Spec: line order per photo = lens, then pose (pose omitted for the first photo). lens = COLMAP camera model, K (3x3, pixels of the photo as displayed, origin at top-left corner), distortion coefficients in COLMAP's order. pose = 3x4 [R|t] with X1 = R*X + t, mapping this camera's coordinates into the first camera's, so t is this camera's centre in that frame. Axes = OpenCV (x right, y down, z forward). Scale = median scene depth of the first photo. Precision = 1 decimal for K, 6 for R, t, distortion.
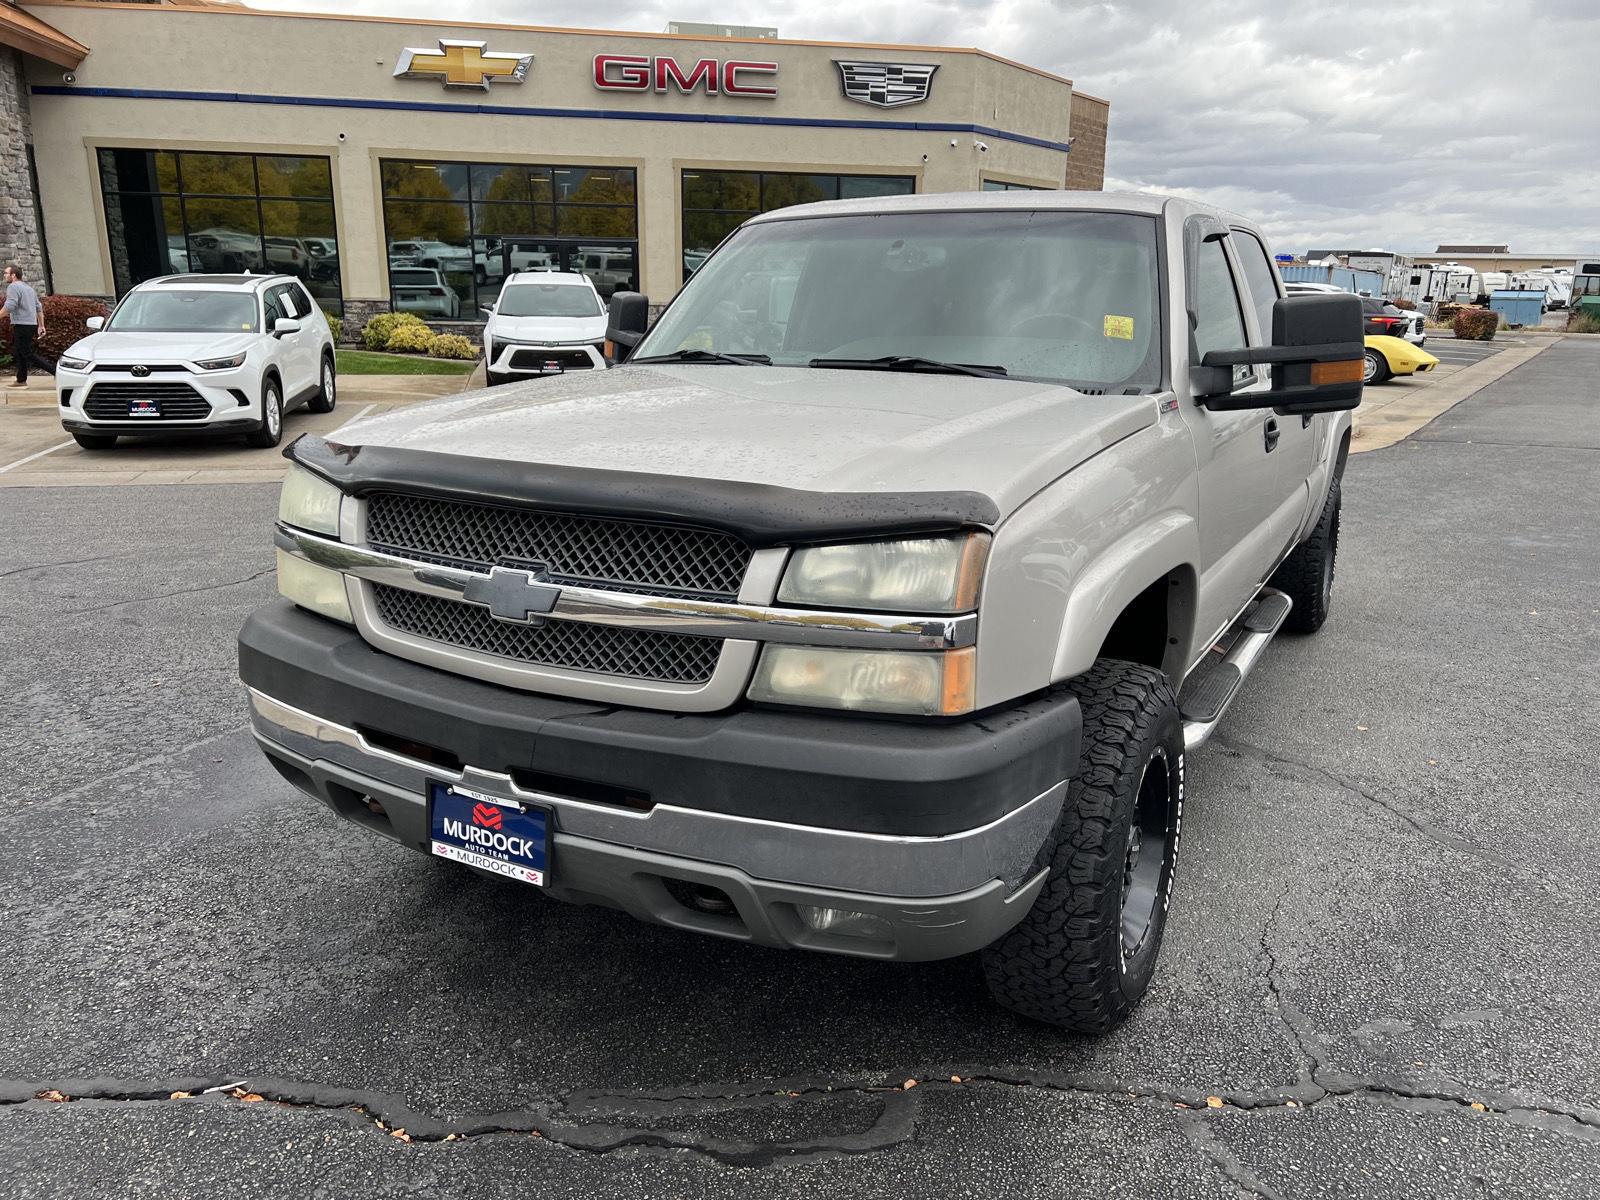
lens RADIAL K [[1199.6, 0, 800.0], [0, 1199.6, 600.0], [0, 0, 1]] dist [0.030849, -0.034985]
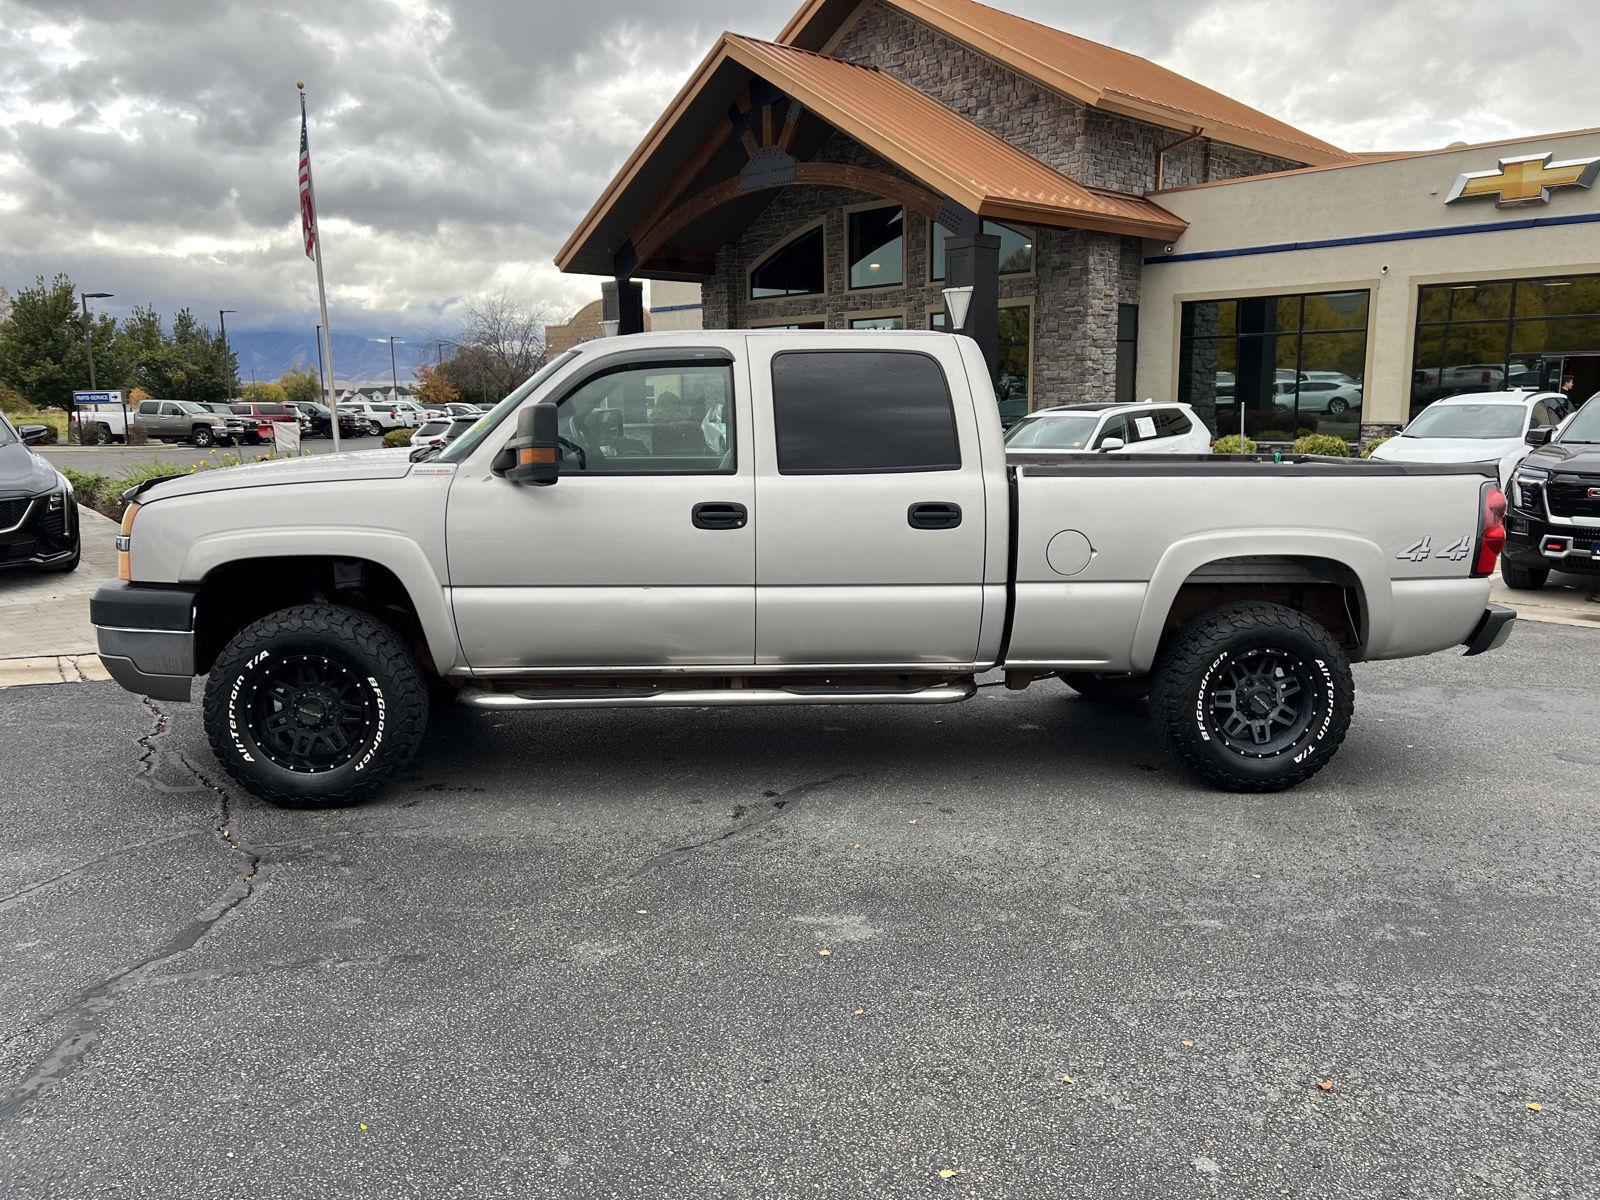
lens RADIAL K [[1187.8, 0, 808.2], [0, 1187.8, 602.2], [0, 0, 1]] dist [0.058053, -0.066259]
pose [[0.550965, 0.119045, -0.825994, 0.466520], [-0.200072, 0.979750, 0.007750, -0.024966], [0.810191, 0.160988, 0.563626, 0.126159]]
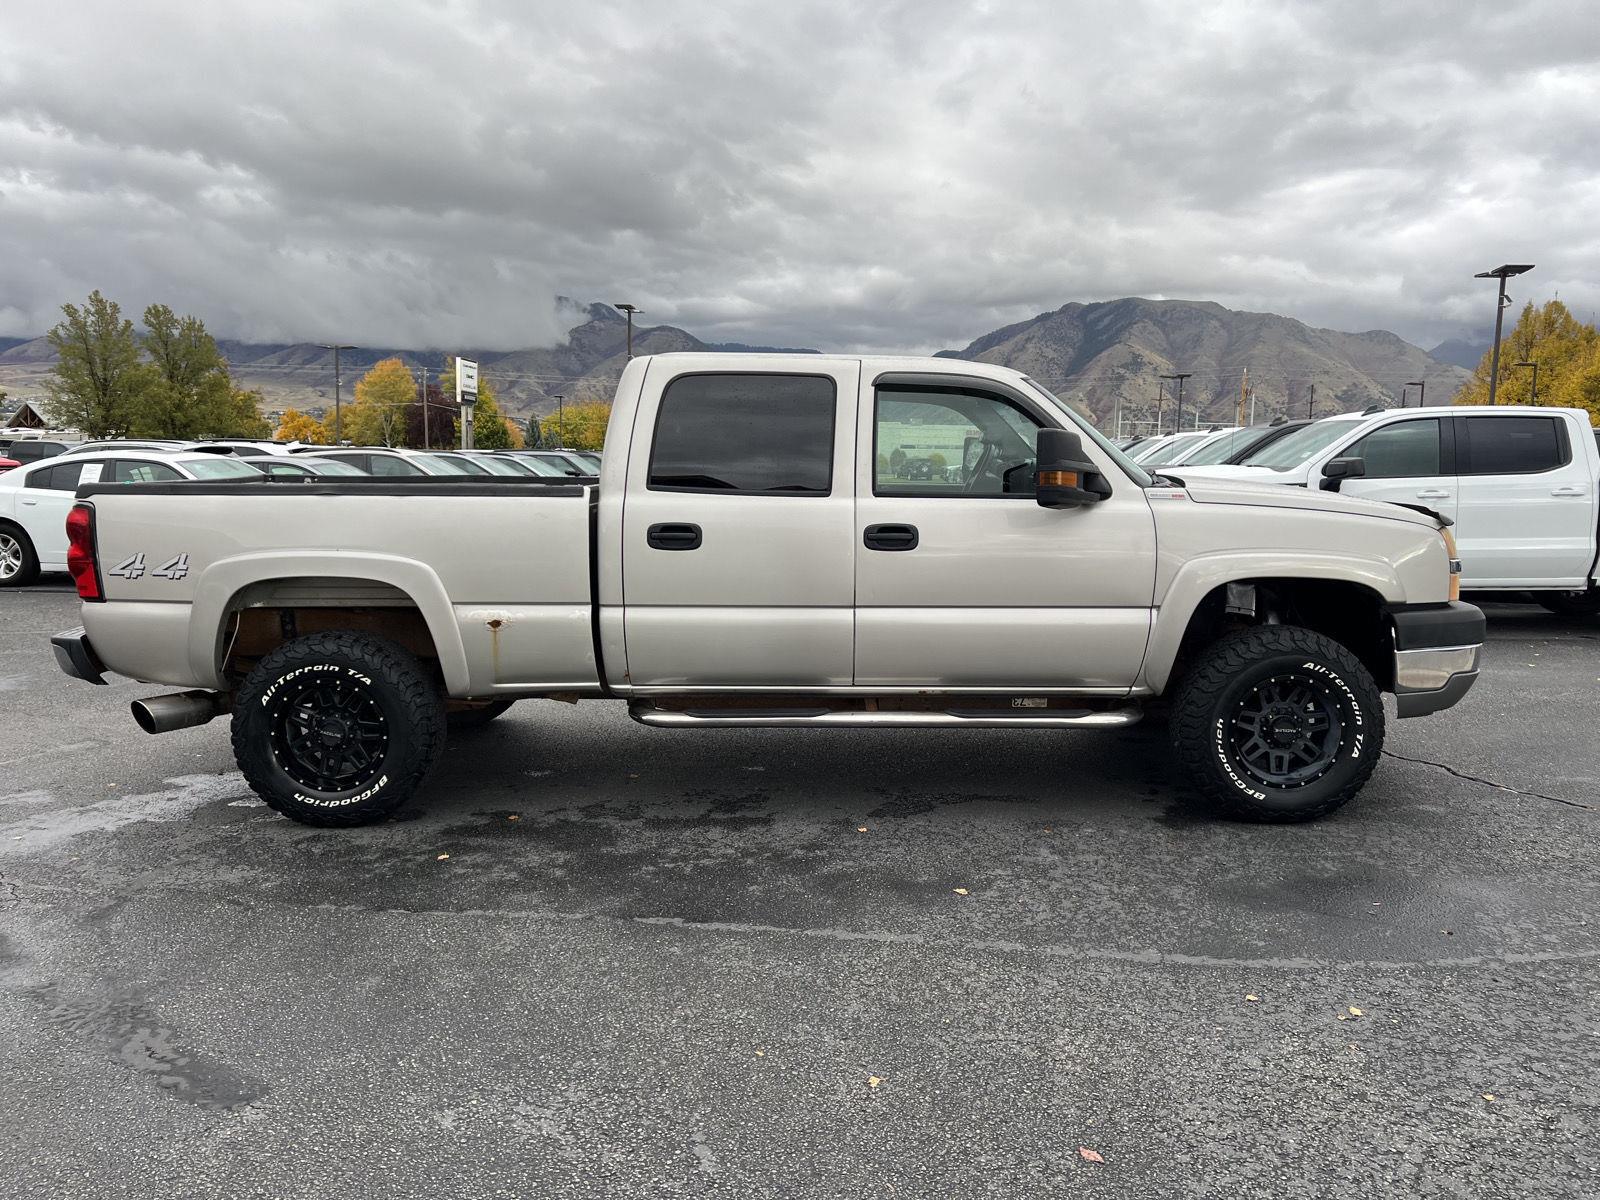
lens RADIAL K [[1205.2, 0, 803.2], [0, 1205.2, 602.5], [0, 0, 1]] dist [0.060264, -0.062103]
pose [[-0.491003, -0.115812, 0.863426, -0.384558], [0.199392, 0.949874, 0.240795, -0.161228], [-0.848033, 0.290391, -0.443299, 0.664699]]
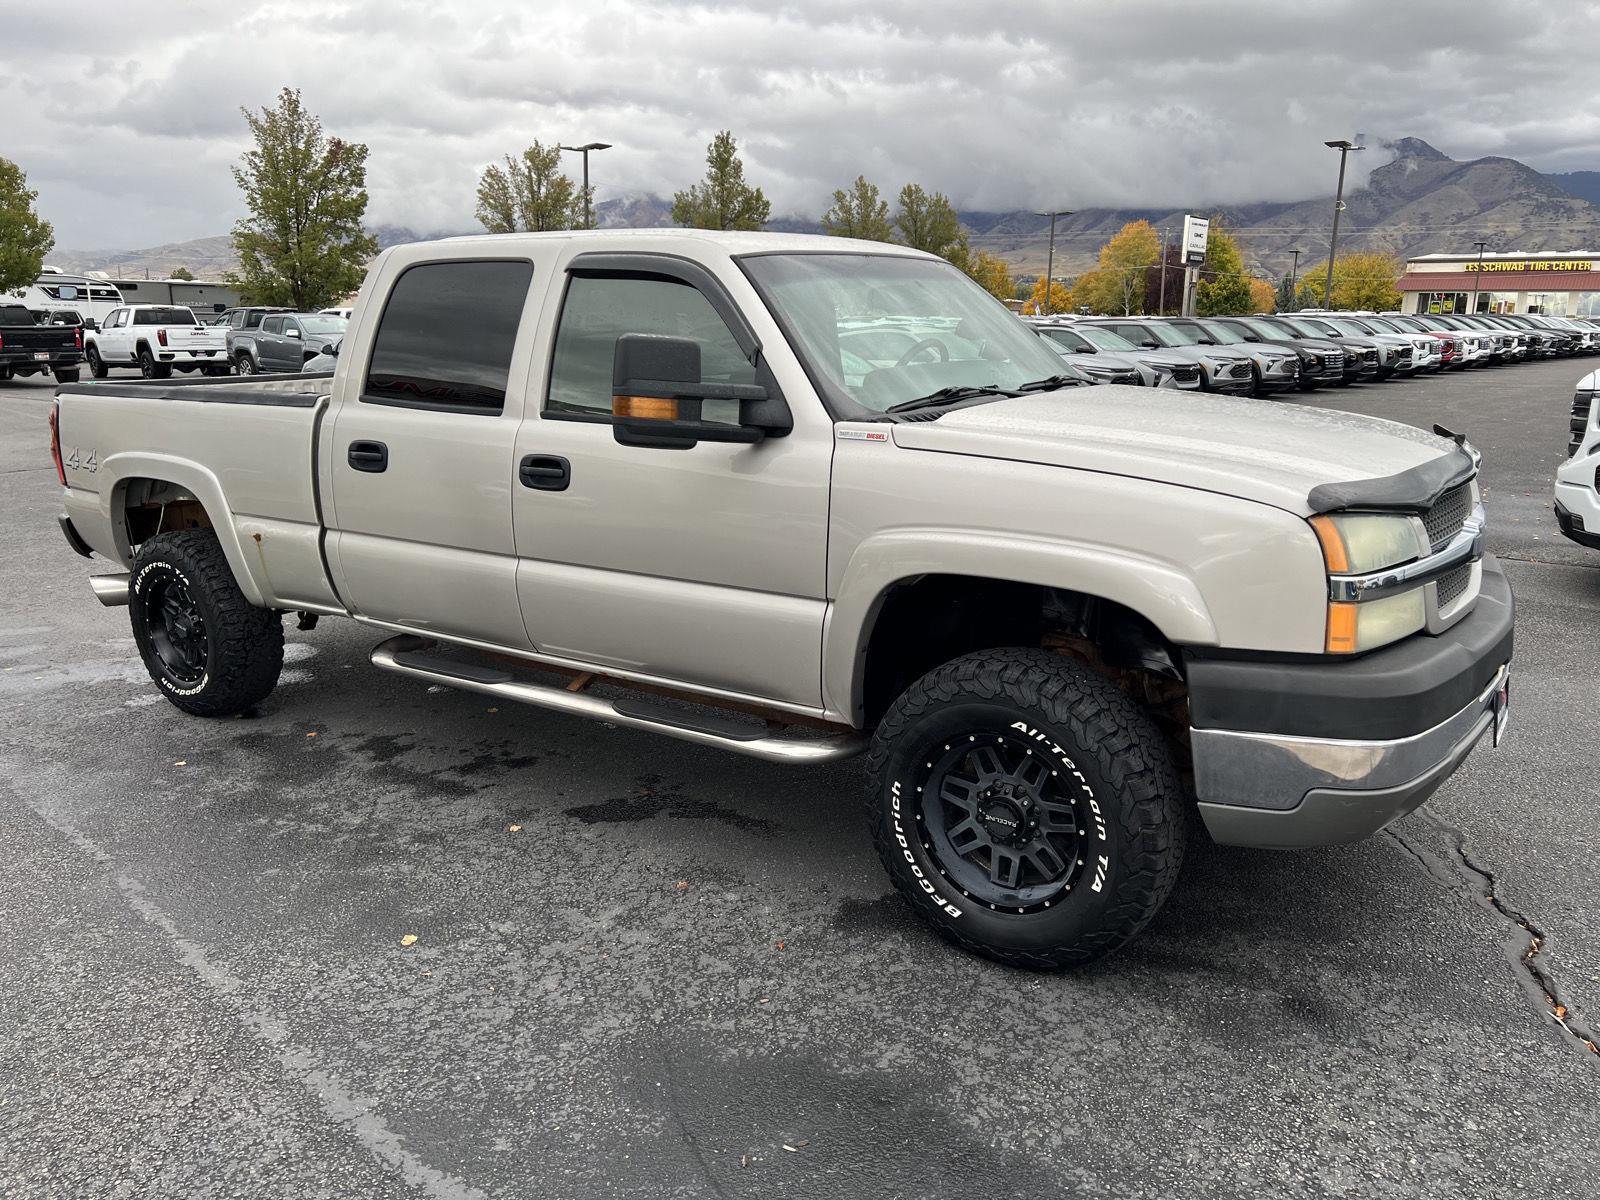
lens RADIAL K [[1199.6, 0, 800.0], [0, 1199.6, 600.0], [0, 0, 1]] dist [0.030849, -0.034985]
pose [[0.091629, -0.234955, 0.967678, -0.349443], [0.247233, 0.946706, 0.206453, -0.088936], [-0.964614, 0.220325, 0.144834, 0.320816]]
